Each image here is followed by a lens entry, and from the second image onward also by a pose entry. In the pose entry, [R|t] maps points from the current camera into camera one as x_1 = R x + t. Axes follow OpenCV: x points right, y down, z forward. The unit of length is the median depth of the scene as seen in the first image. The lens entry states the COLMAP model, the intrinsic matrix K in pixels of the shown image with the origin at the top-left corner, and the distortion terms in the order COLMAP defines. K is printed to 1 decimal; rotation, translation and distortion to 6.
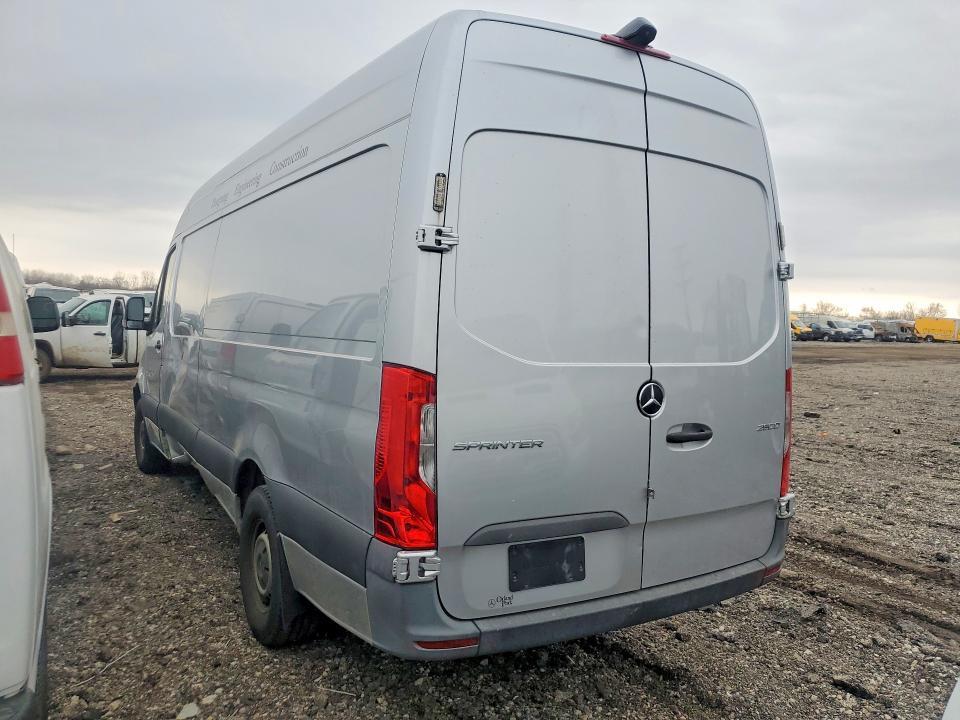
lens RADIAL K [[728.8, 0, 486.1], [0, 728.8, 358.8], [0, 0, 1]] dist [0.034480, -0.010283]
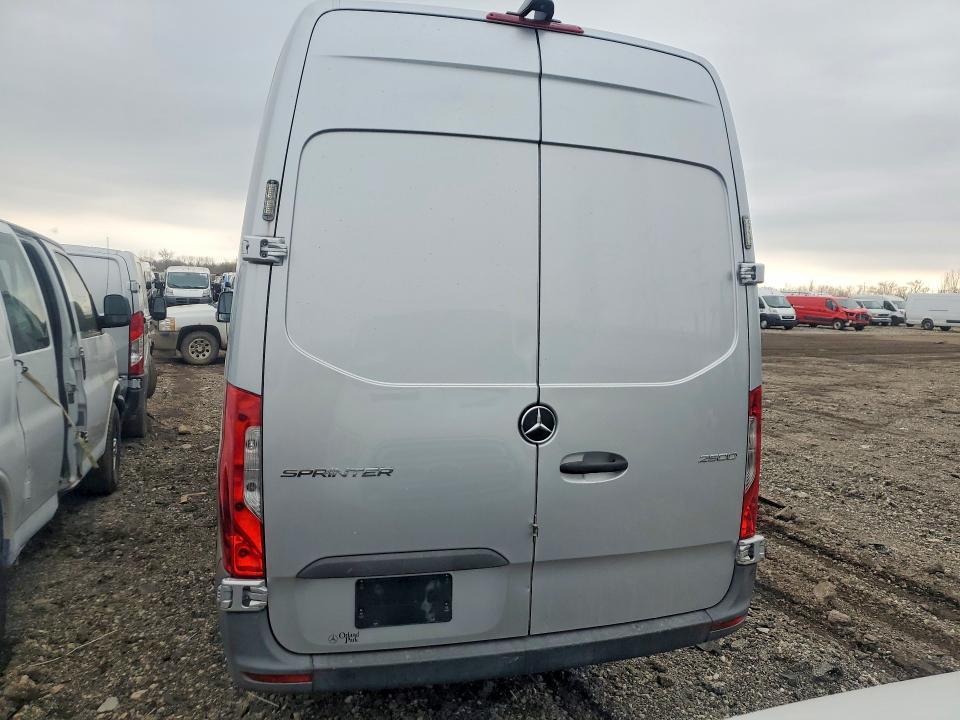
lens RADIAL K [[728.8, 0, 480.0], [0, 728.8, 359.8], [0, 0, 1]] dist [0.034480, -0.010283]
pose [[0.972641, 0.019825, -0.231468, 0.336574], [-0.014869, 0.999622, 0.023136, -0.039798], [0.231839, -0.019061, 0.972567, 0.116870]]
